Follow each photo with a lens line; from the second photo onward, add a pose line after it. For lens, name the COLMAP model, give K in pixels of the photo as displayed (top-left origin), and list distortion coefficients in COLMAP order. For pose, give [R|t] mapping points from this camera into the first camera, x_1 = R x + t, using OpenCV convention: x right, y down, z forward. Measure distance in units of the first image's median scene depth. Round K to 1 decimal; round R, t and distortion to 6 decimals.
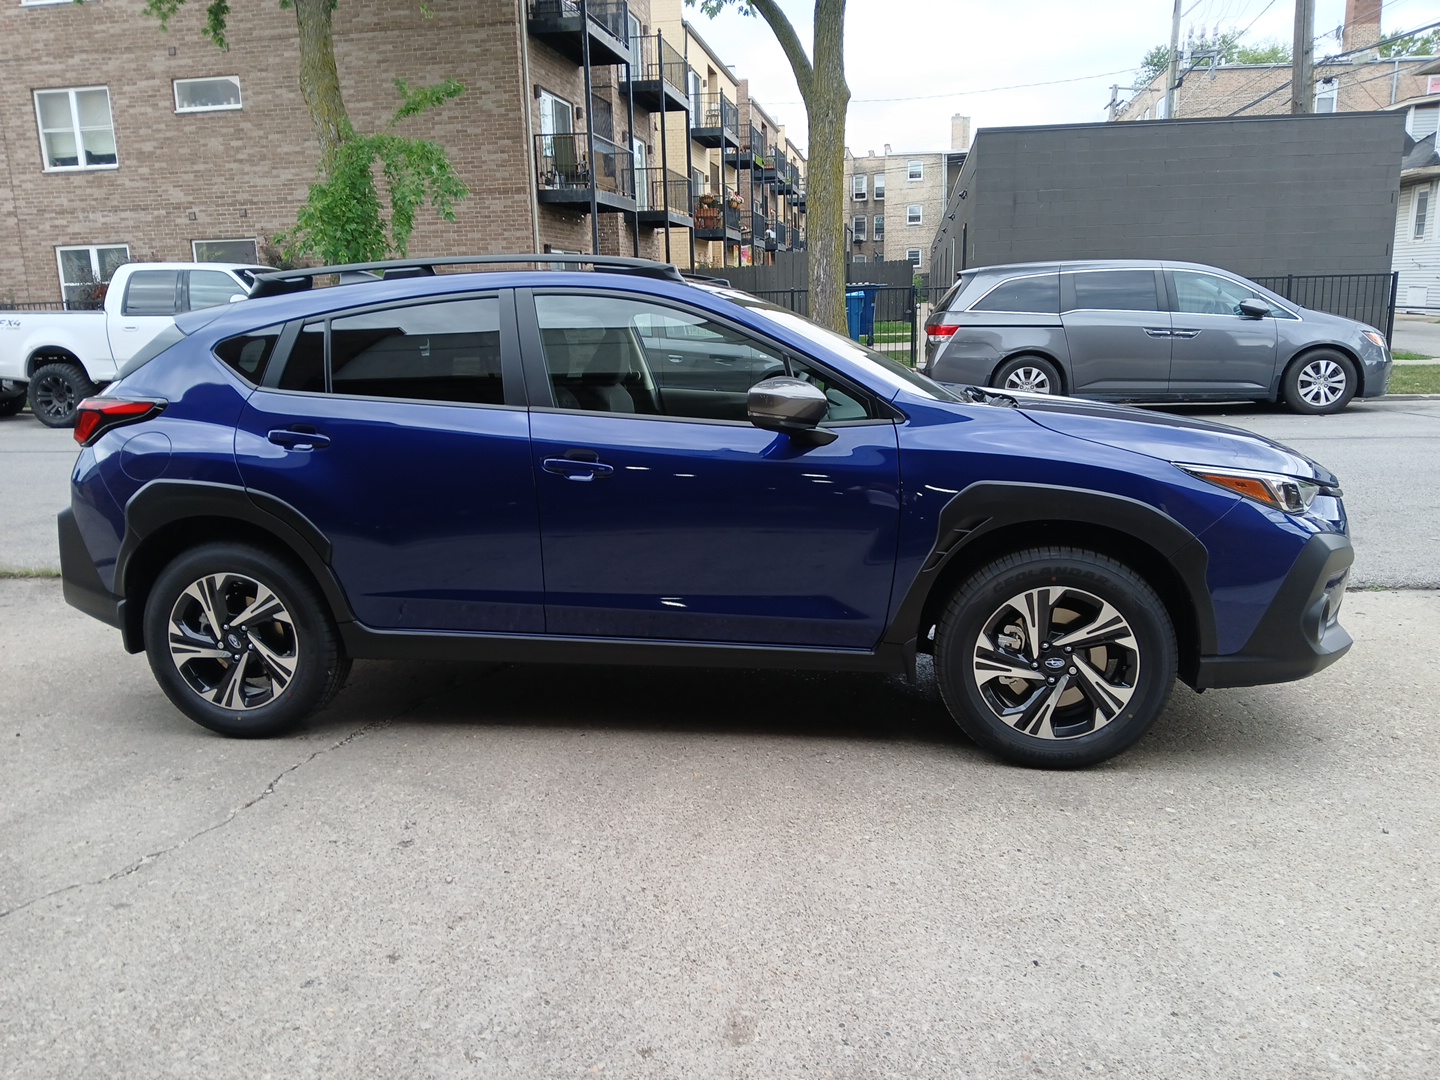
lens RADIAL K [[1132.5, 0, 720.0], [0, 1132.5, 540.0], [0, 0, 1]] dist [0.002034, -0.035025]
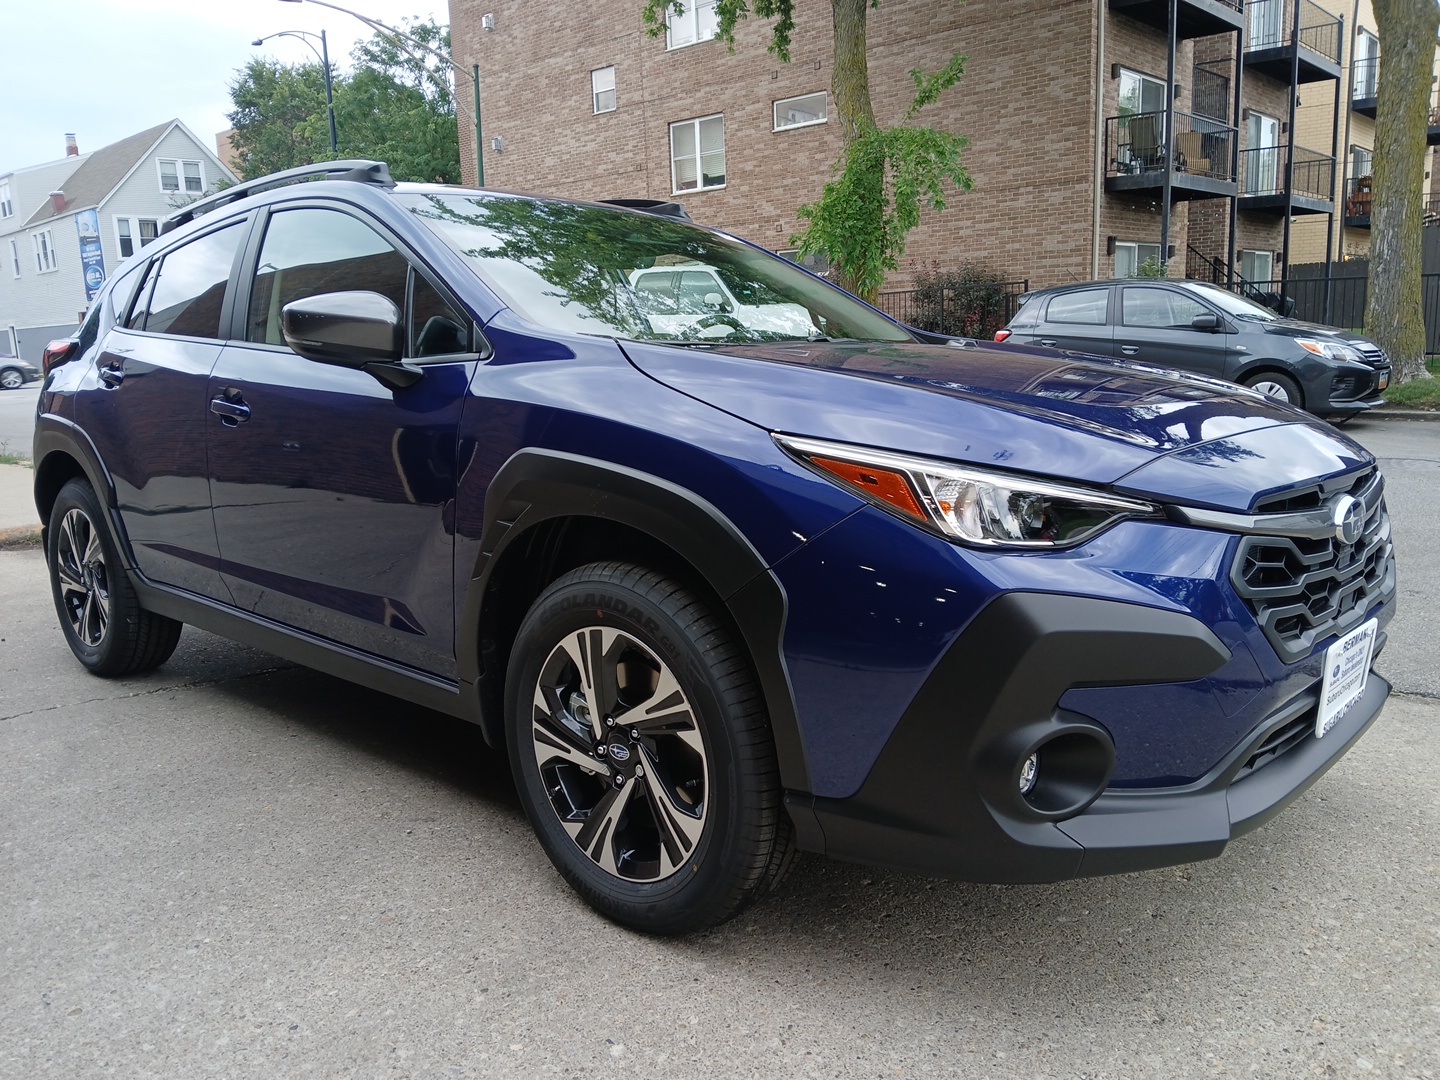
lens RADIAL K [[1132.5, 0, 720.0], [0, 1132.5, 540.0], [0, 0, 1]] dist [0.002034, -0.035025]
pose [[0.844078, 0.089356, -0.528722, 0.088094], [-0.094819, 0.995352, 0.016844, -0.002814], [0.527770, 0.035915, 0.848628, 0.068247]]
